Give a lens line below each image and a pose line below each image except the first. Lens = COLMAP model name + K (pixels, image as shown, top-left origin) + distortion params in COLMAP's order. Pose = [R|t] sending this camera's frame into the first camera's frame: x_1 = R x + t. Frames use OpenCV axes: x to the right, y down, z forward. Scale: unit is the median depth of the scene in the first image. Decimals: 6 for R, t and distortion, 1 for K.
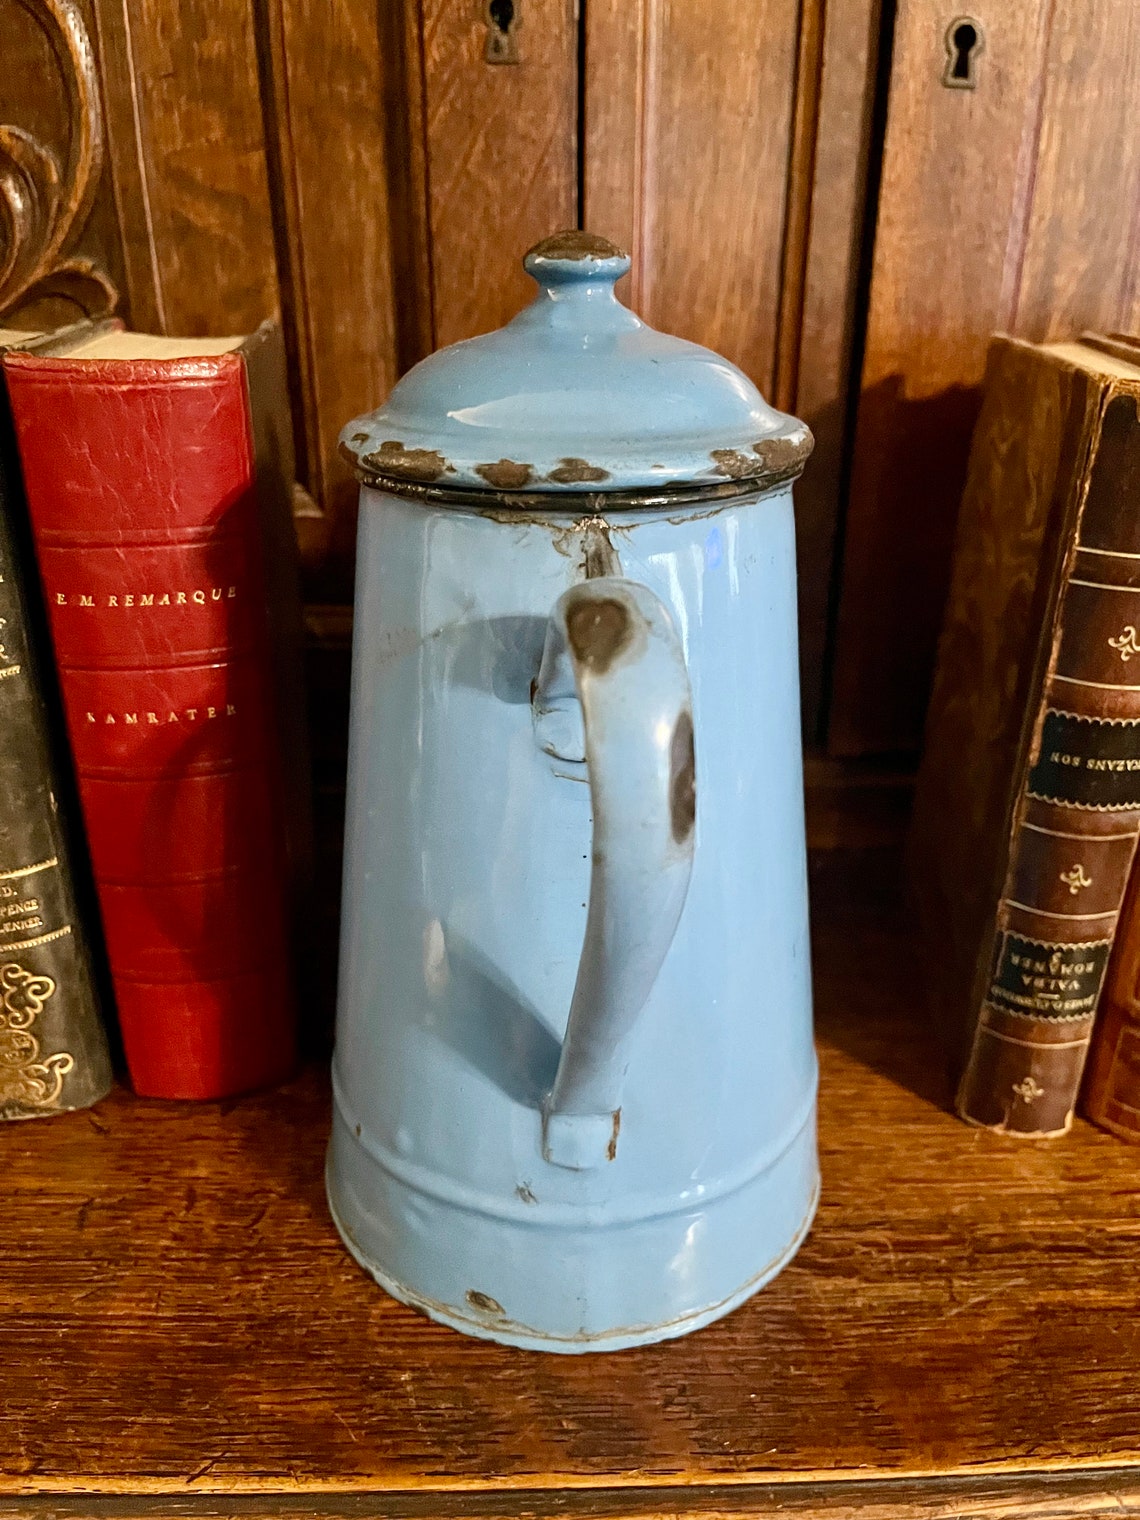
lens RADIAL K [[1160.6, 0, 575.8], [0, 1160.6, 766.7], [0, 0, 1]] dist [0.095733, -0.152311]
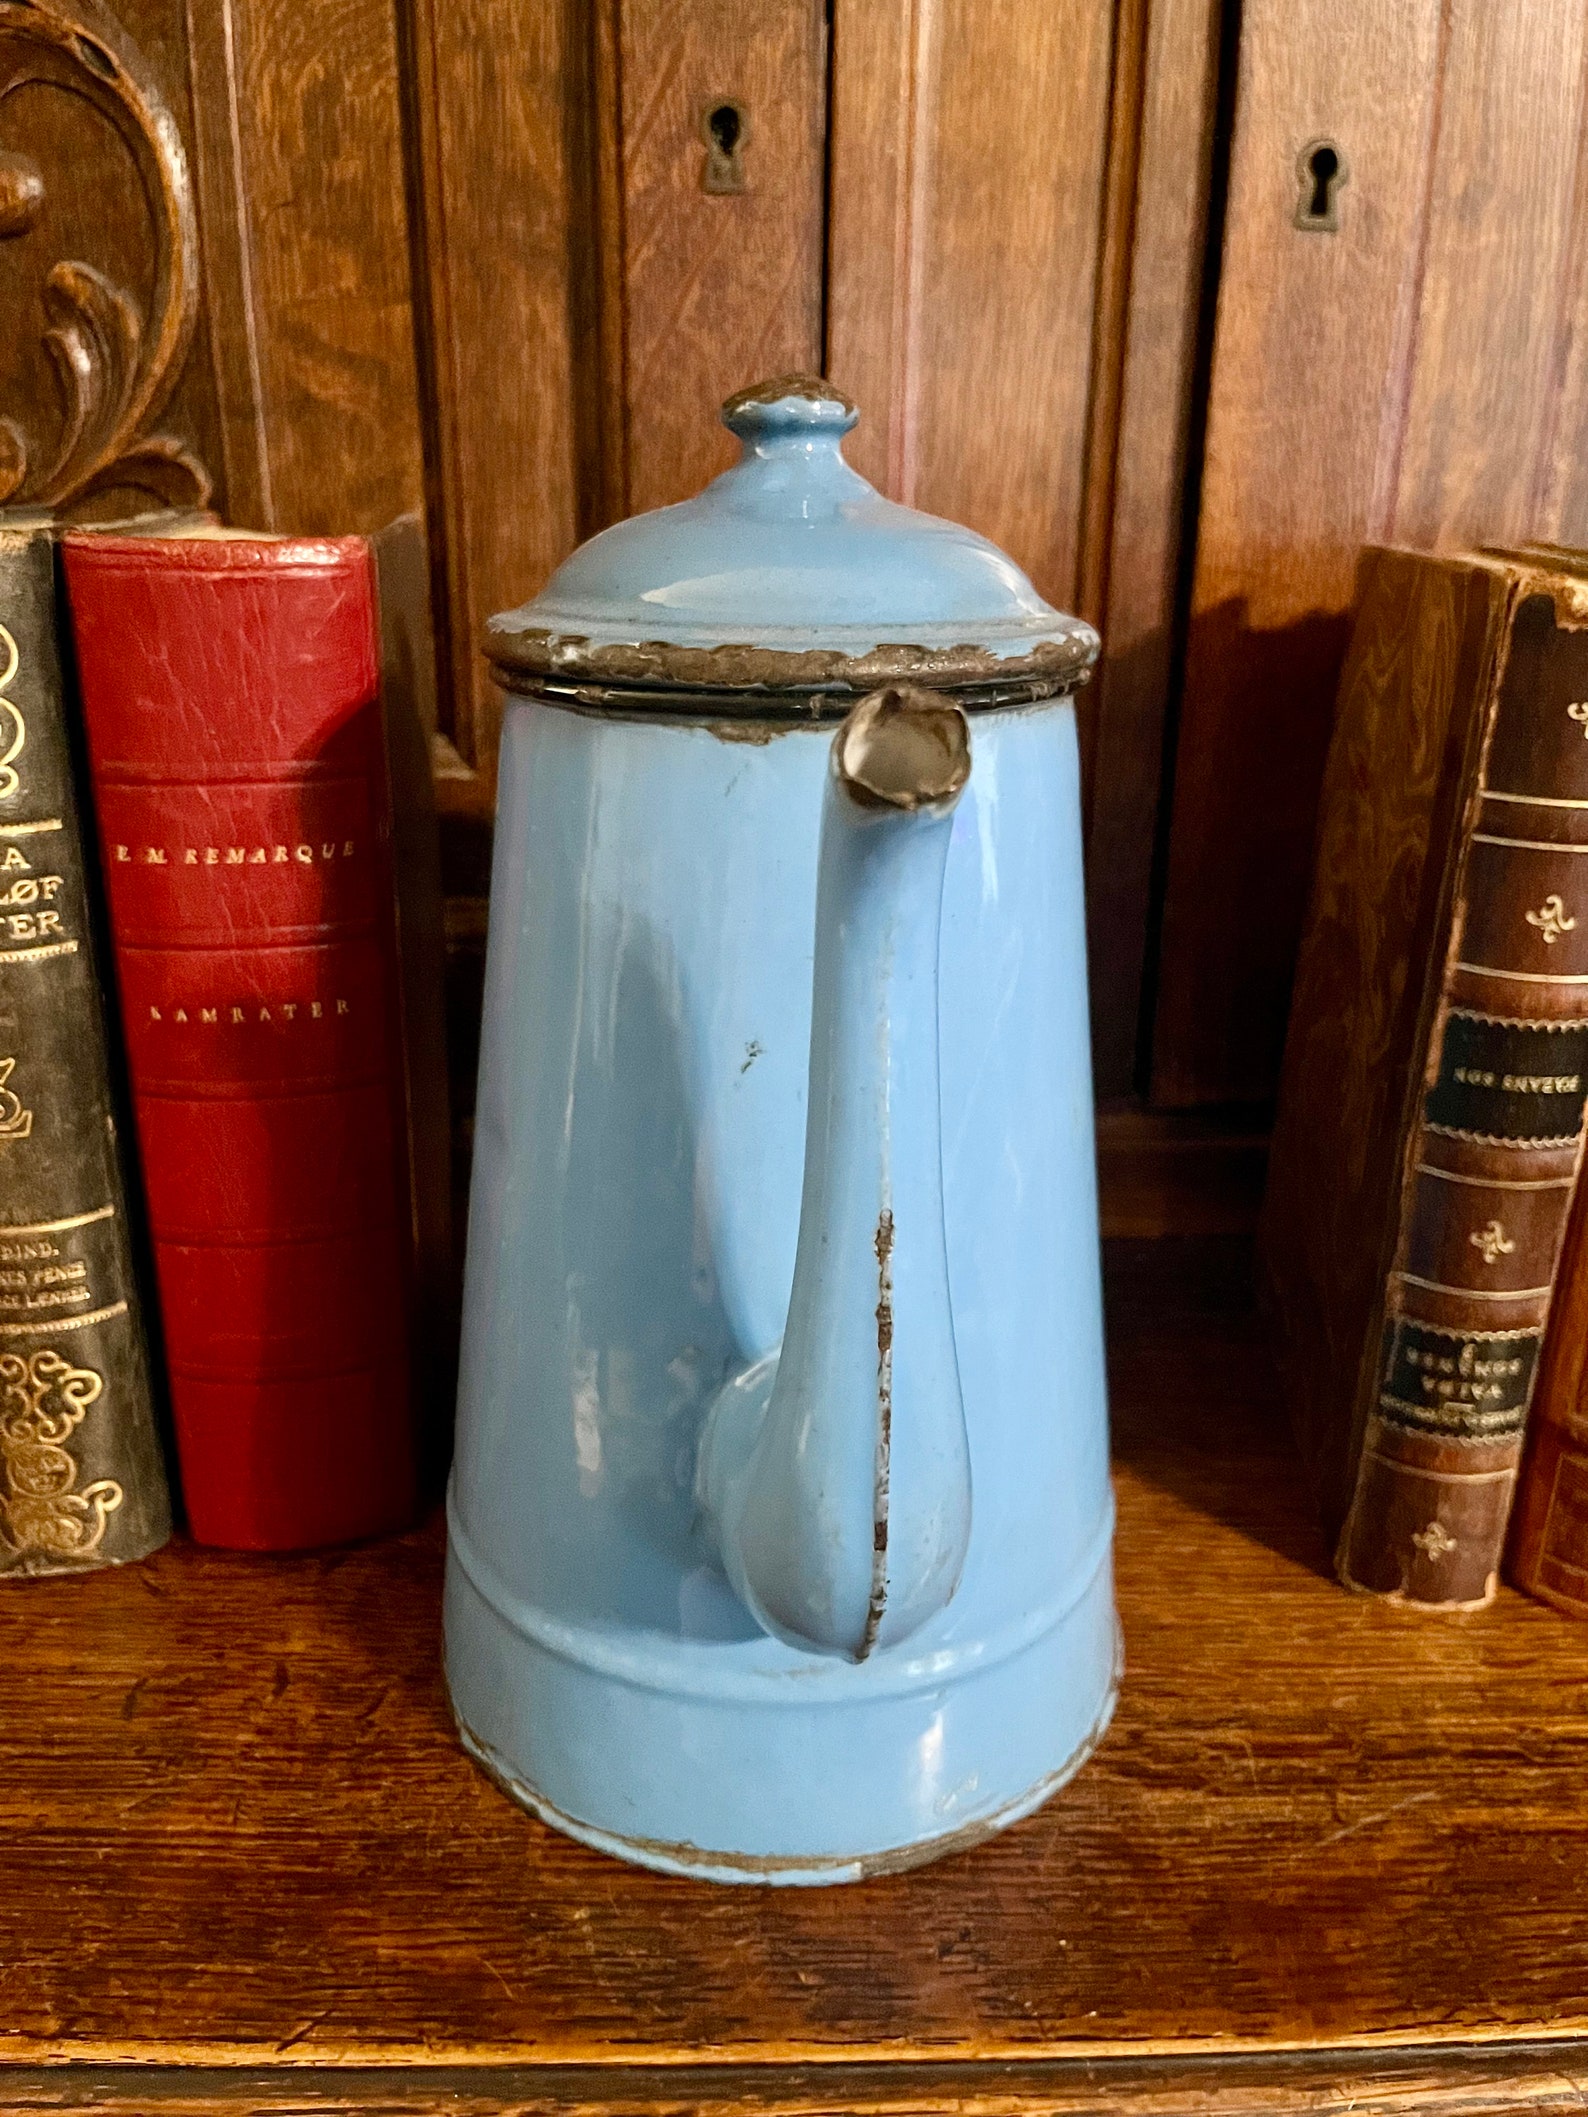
lens RADIAL K [[1612.8, 0, 794.0], [0, 1612.8, 1058.5], [0, 0, 1]] dist [0.103219, -0.162887]
pose [[0.999964, 0.008052, 0.002724, -0.018383], [-0.007819, 0.997011, -0.076866, 0.063488], [-0.003334, 0.076842, 0.997038, -0.035640]]
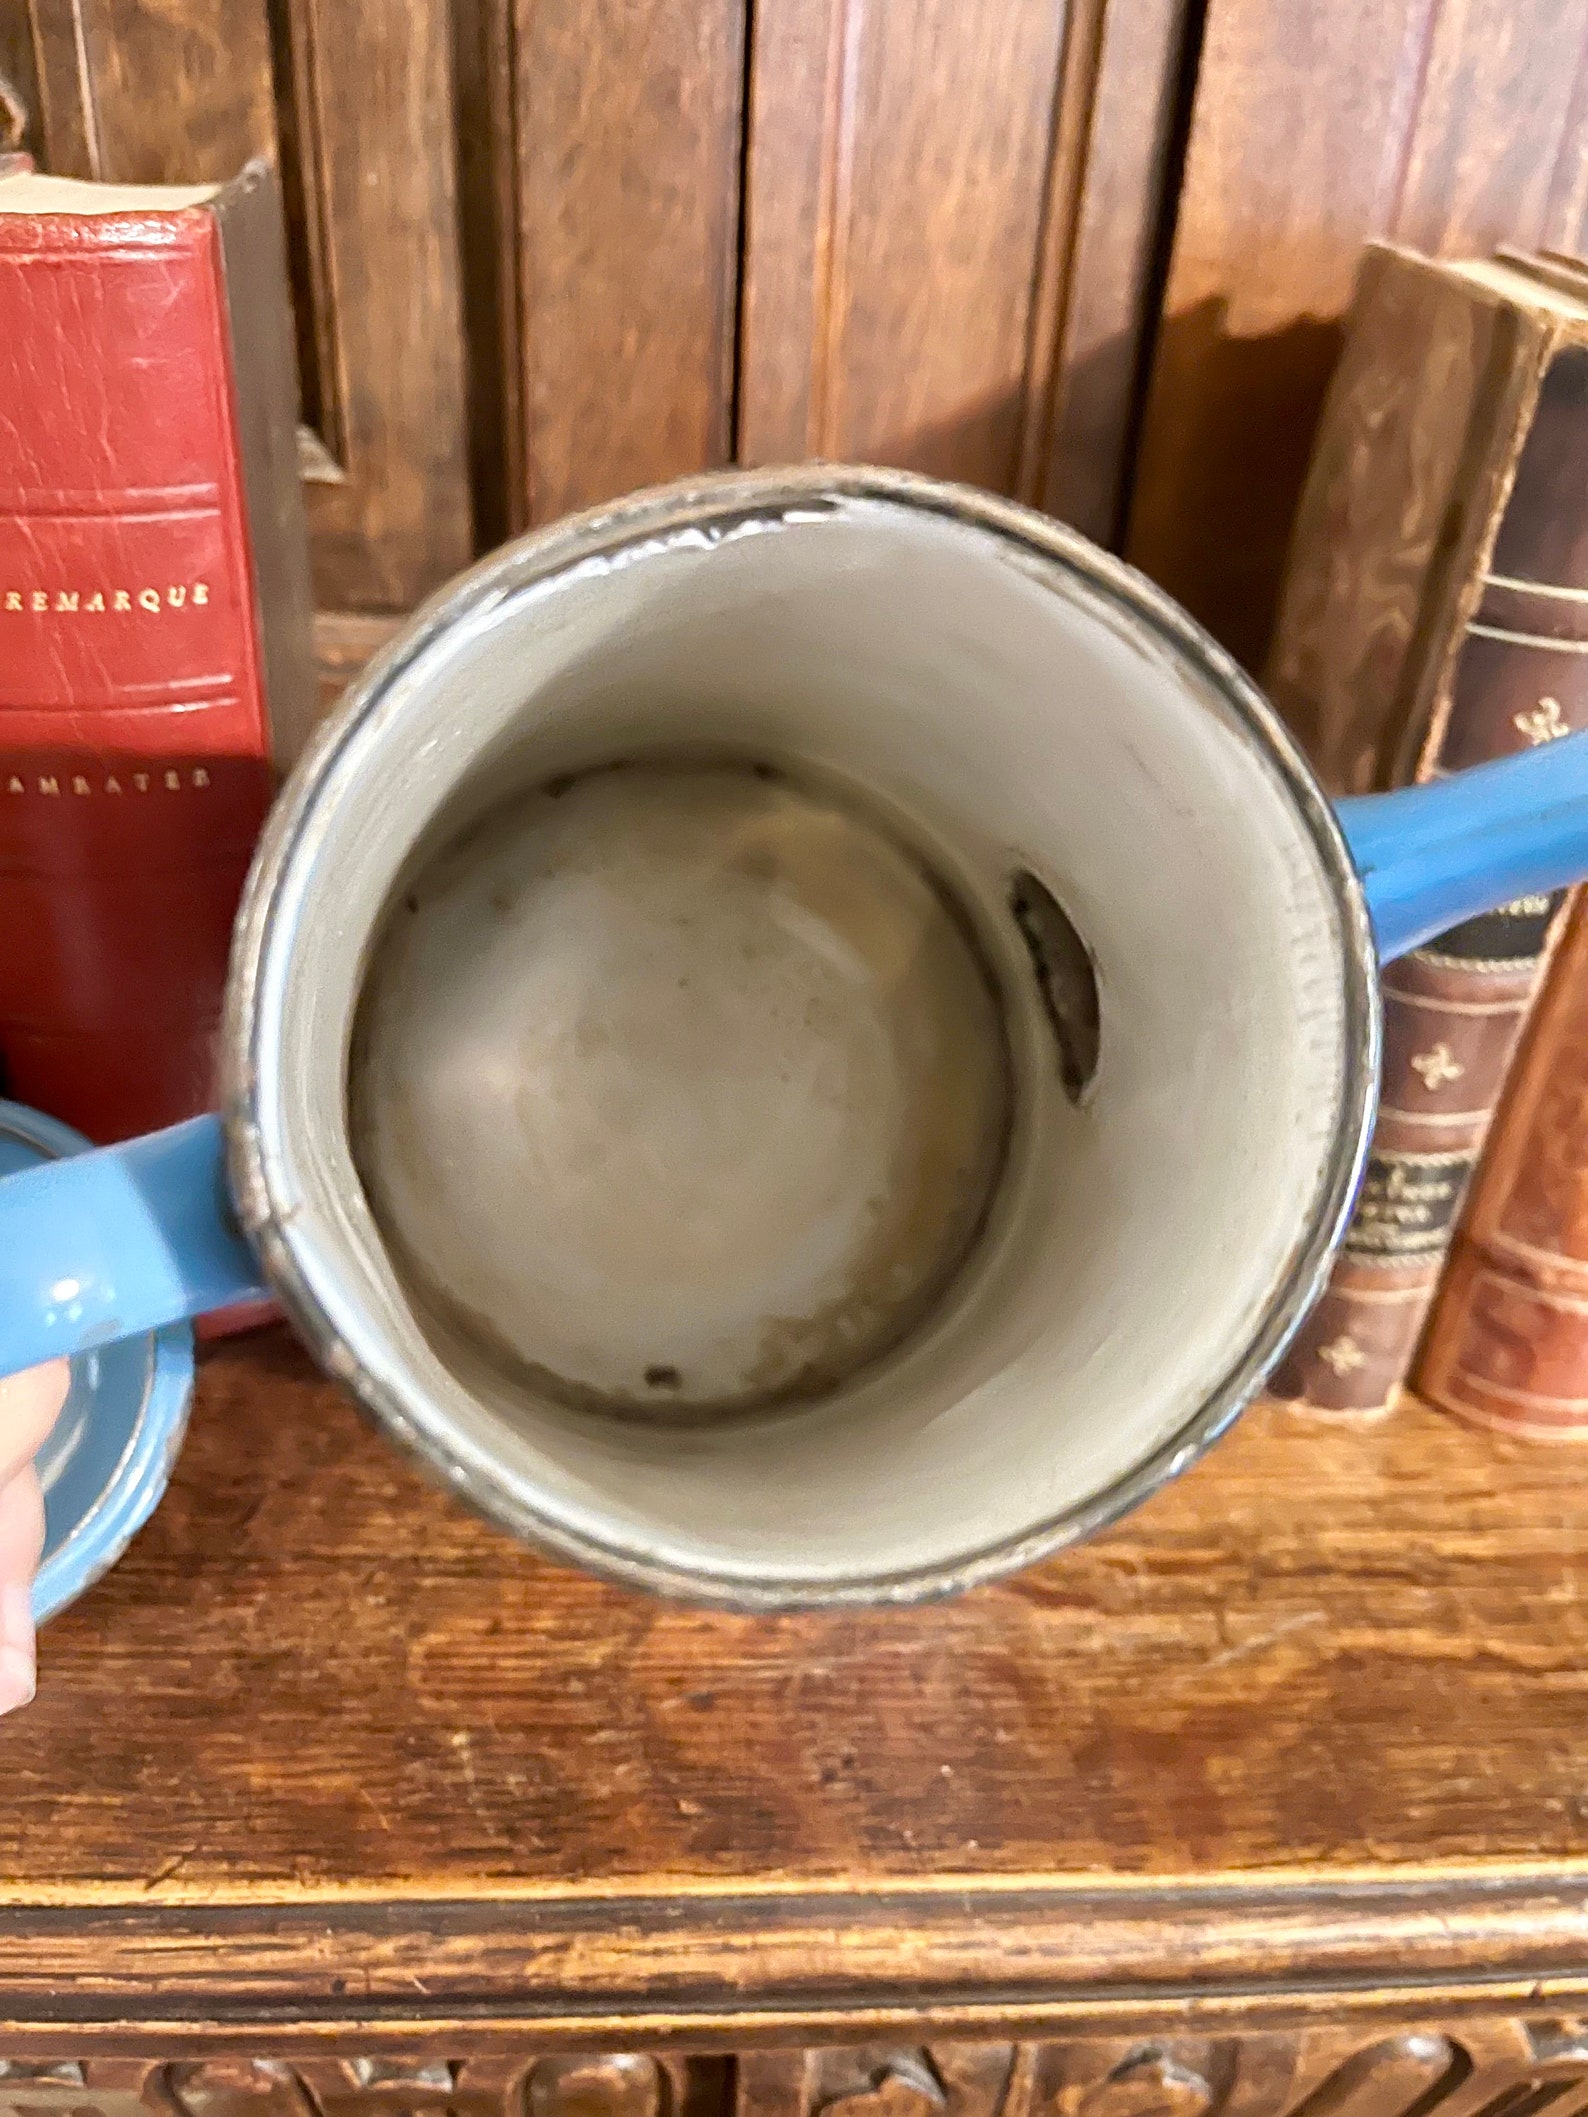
lens RADIAL K [[1622.8, 0, 772.6], [0, 1622.8, 1065.7], [0, 0, 1]] dist [0.095508, -0.153788]
pose [[0.998698, 0.026666, 0.043492, -0.008936], [-0.031697, 0.992336, 0.119434, -0.008359], [-0.039974, -0.120657, 0.991889, 0.051228]]
